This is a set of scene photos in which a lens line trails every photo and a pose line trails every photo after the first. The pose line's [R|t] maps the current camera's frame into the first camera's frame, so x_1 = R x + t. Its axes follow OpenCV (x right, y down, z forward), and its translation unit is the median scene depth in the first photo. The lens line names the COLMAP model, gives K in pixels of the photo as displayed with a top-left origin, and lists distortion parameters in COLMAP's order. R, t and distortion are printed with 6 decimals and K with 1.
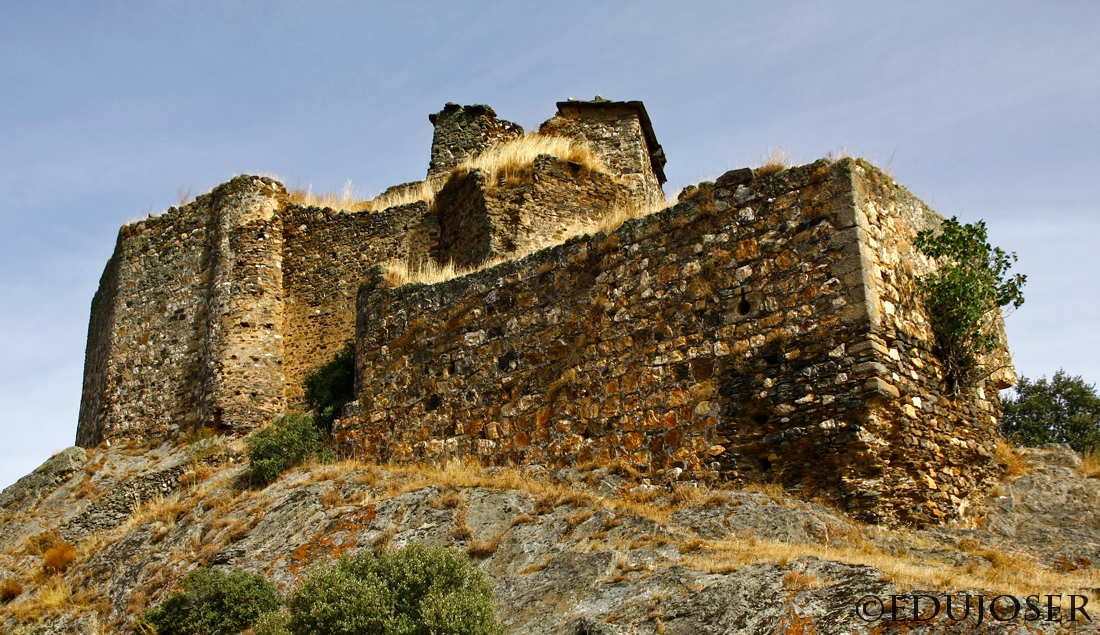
lens RADIAL K [[1220.1, 0, 549.5], [0, 1220.1, 322.1], [0, 0, 1]] dist [0.011247, 0.000000]
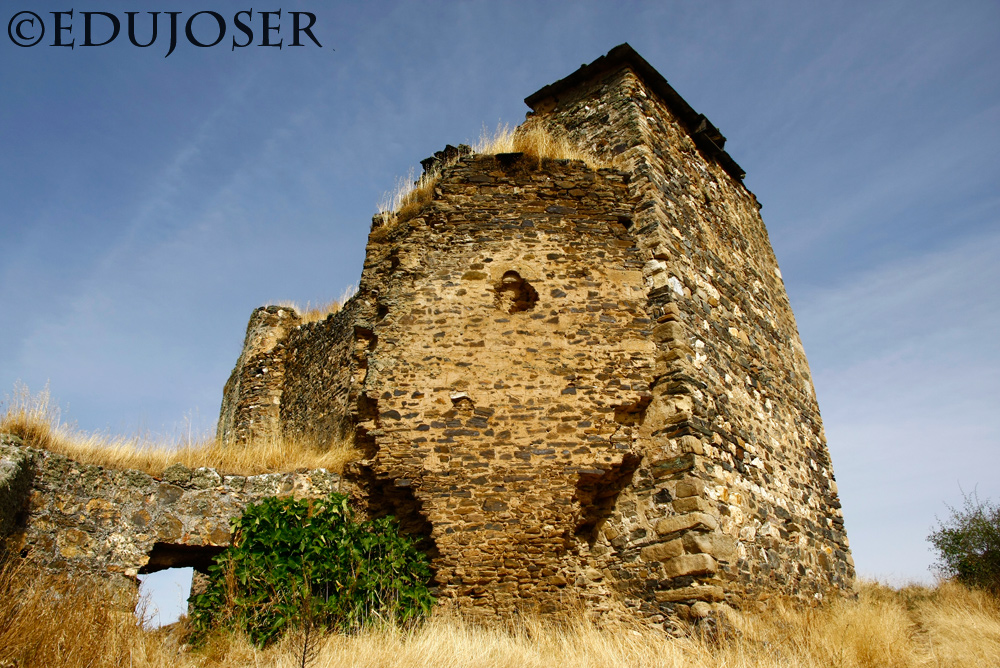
lens RADIAL K [[731.4, 0, 474.2], [0, 731.4, 340.3], [0, 0, 1]] dist [-0.013372, -0.001471]
pose [[0.877102, -0.223912, -0.424918, 0.132195], [0.186454, 0.974037, -0.128400, 0.003457], [0.442636, 0.033392, 0.896080, 0.633135]]
